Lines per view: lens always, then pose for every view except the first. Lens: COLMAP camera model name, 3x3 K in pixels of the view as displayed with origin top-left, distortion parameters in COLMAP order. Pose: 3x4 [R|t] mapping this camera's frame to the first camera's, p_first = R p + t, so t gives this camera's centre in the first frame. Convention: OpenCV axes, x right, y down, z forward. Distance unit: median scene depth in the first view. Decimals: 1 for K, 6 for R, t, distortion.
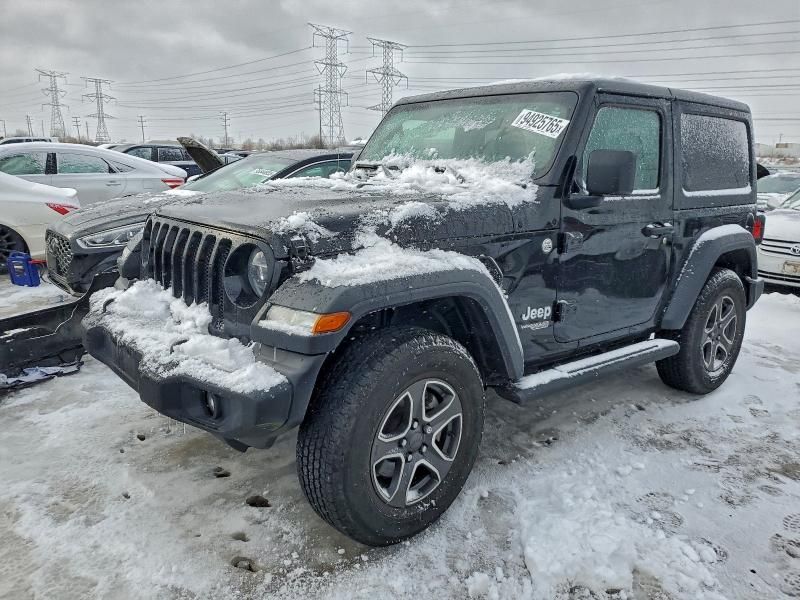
lens RADIAL K [[629.9, 0, 400.0], [0, 629.9, 300.0], [0, 0, 1]] dist [0.016226, 0.009250]
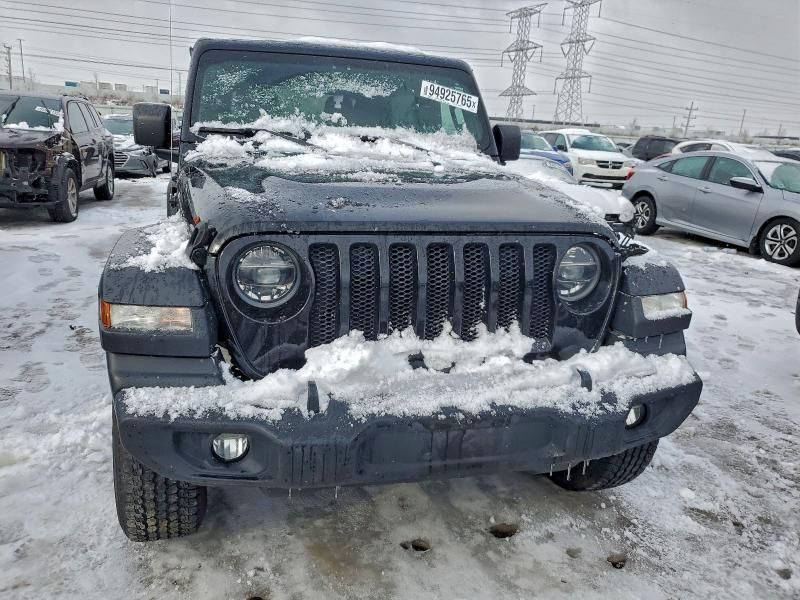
lens RADIAL K [[629.9, 0, 400.0], [0, 629.9, 300.0], [0, 0, 1]] dist [0.016226, 0.009250]
pose [[0.409397, -0.239613, 0.880329, -1.013682], [0.147653, 0.969578, 0.195239, -0.197141], [-0.900329, 0.050053, 0.432322, 0.743270]]
